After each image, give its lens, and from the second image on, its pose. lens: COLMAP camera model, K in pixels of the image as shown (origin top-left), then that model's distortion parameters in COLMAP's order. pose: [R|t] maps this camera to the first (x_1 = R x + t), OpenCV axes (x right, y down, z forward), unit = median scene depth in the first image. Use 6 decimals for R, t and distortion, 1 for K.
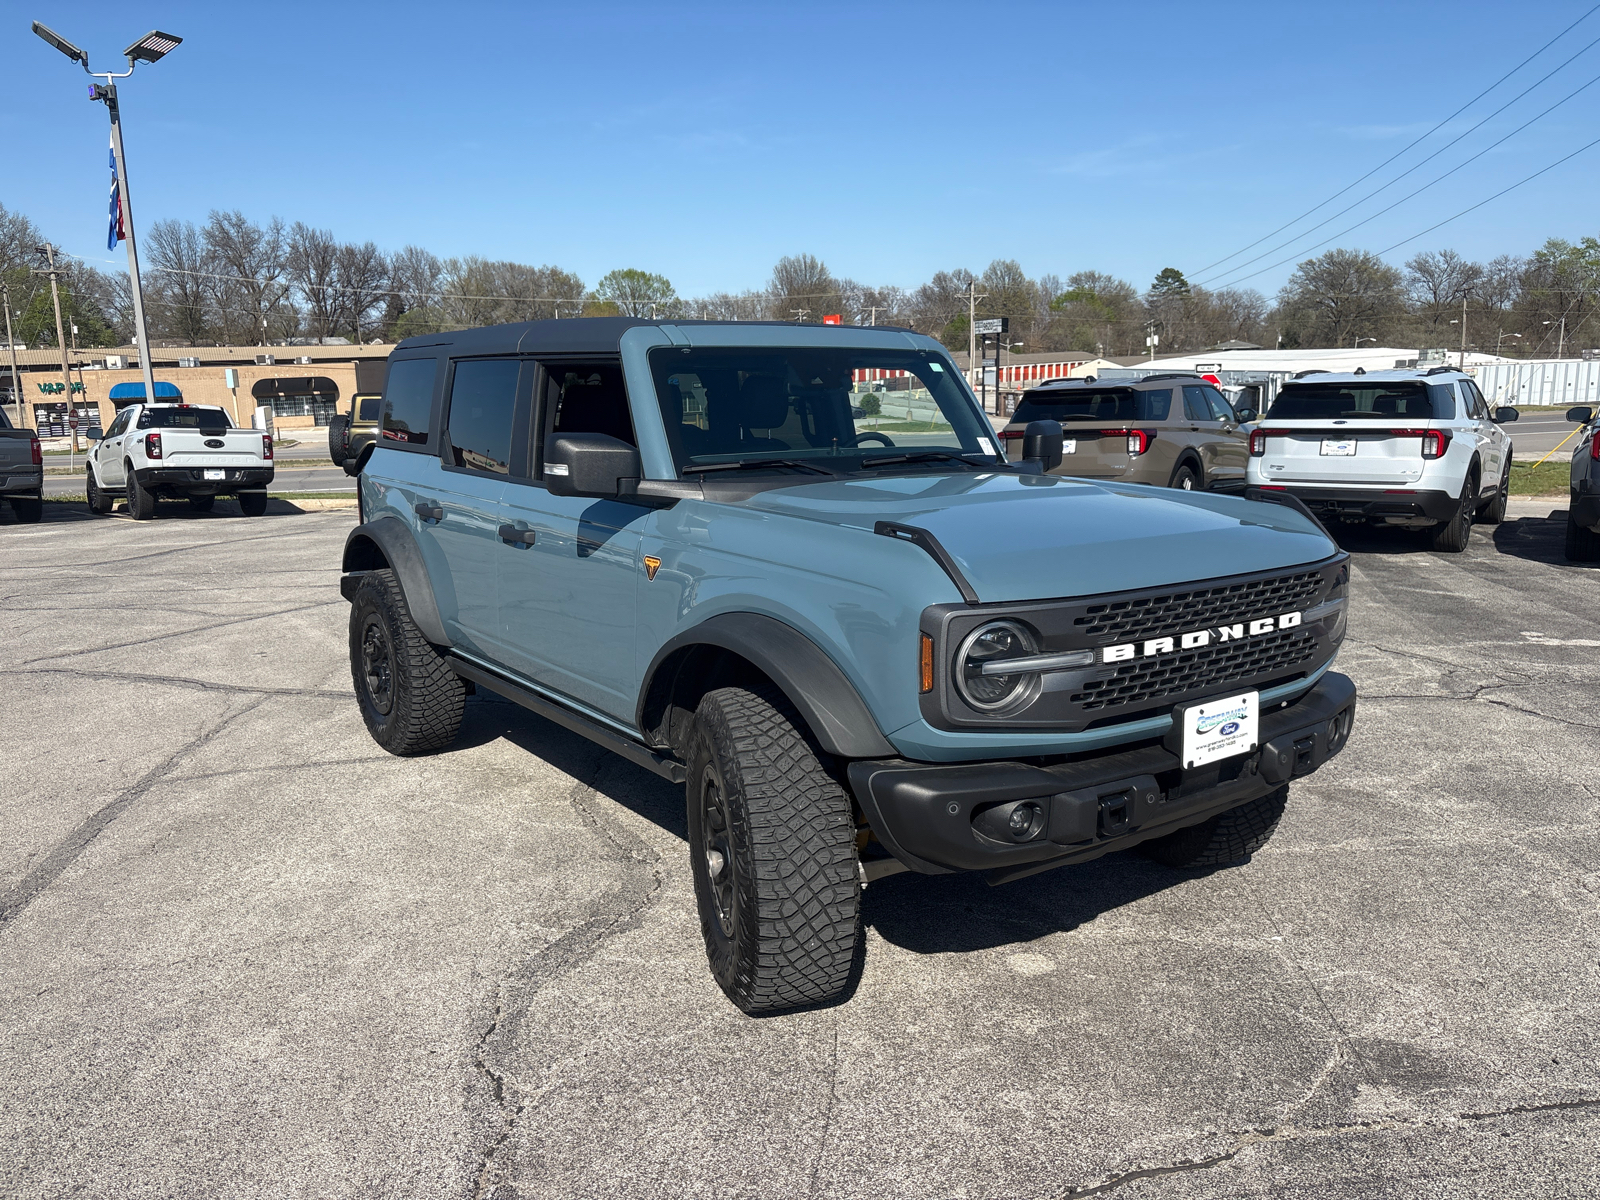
lens RADIAL K [[1192.1, 0, 796.4], [0, 1192.1, 608.1], [0, 0, 1]] dist [0.033679, -0.034853]
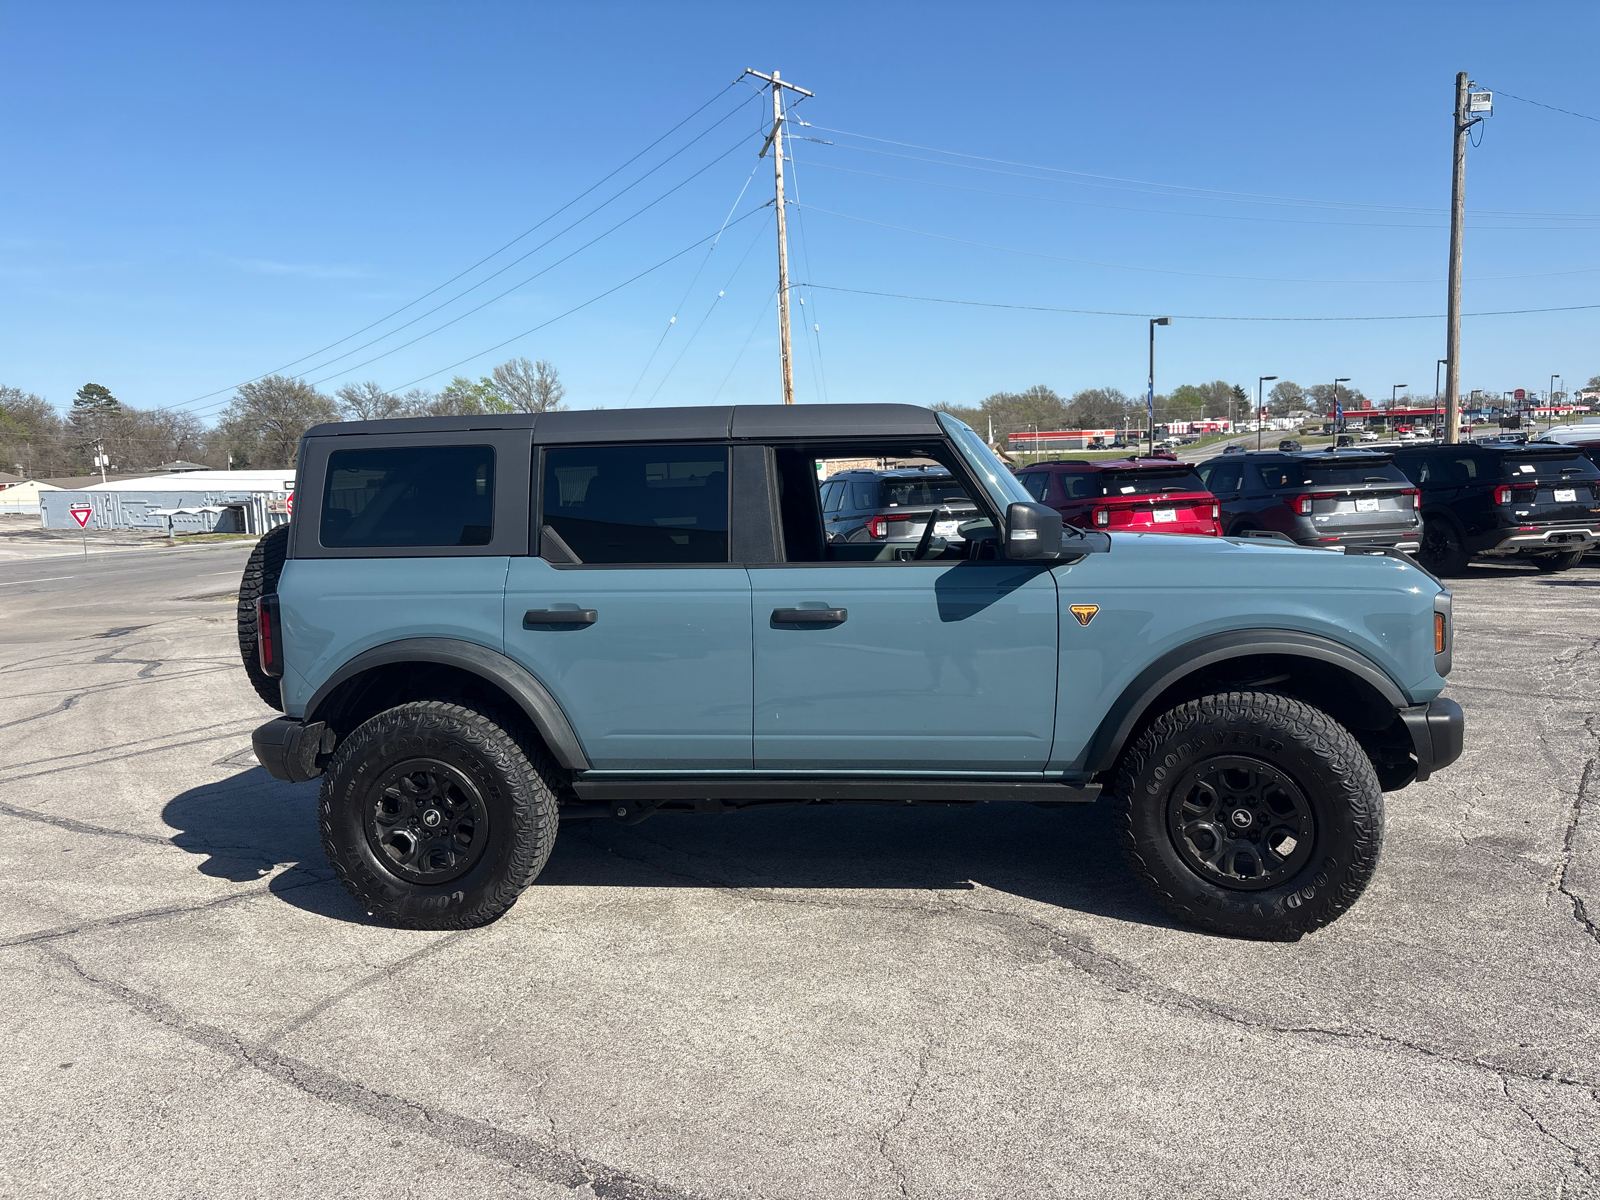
lens RADIAL K [[1192.1, 0, 796.4], [0, 1192.1, 608.1], [0, 0, 1]] dist [0.033679, -0.034853]
pose [[0.691308, -0.087761, 0.717211, -1.049240], [0.157324, 0.987065, -0.030861, -0.043109], [-0.705225, 0.134169, 0.696172, 0.359948]]
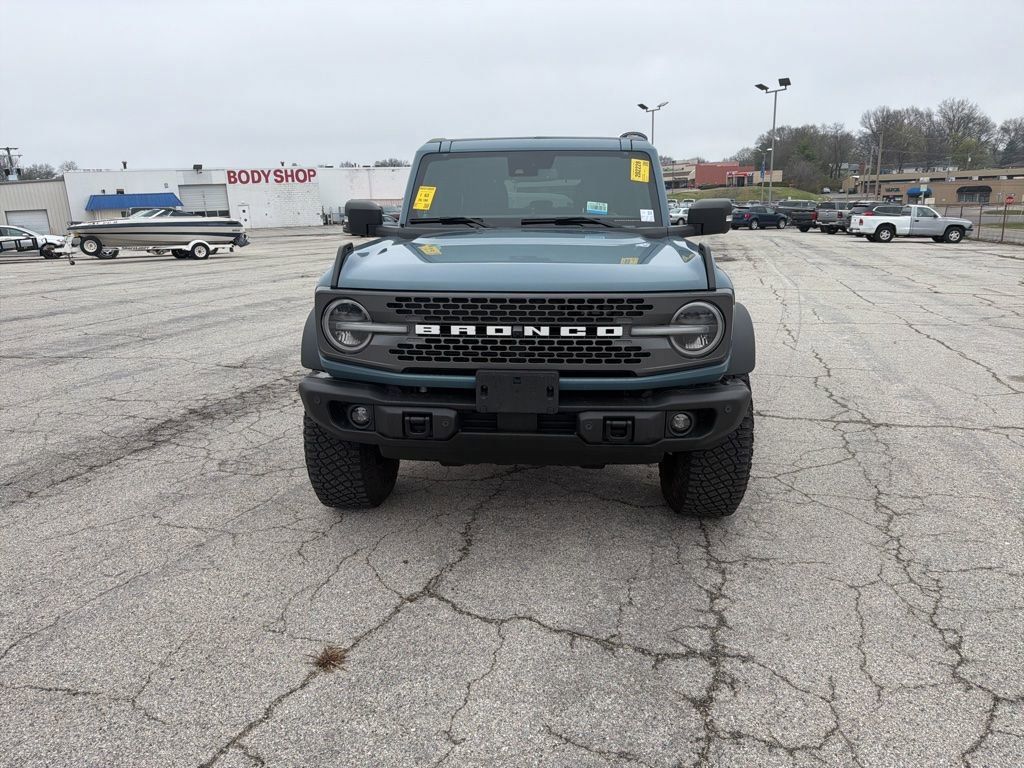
lens RADIAL K [[724.0, 0, 512.0], [0, 724.0, 384.0], [0, 0, 1]] dist [0.048223, -0.064952]
pose [[0.764576, 0.151093, -0.626574, 0.756260], [-0.113156, 0.988503, 0.100291, -0.000928], [0.634523, -0.005779, 0.772882, 0.236599]]
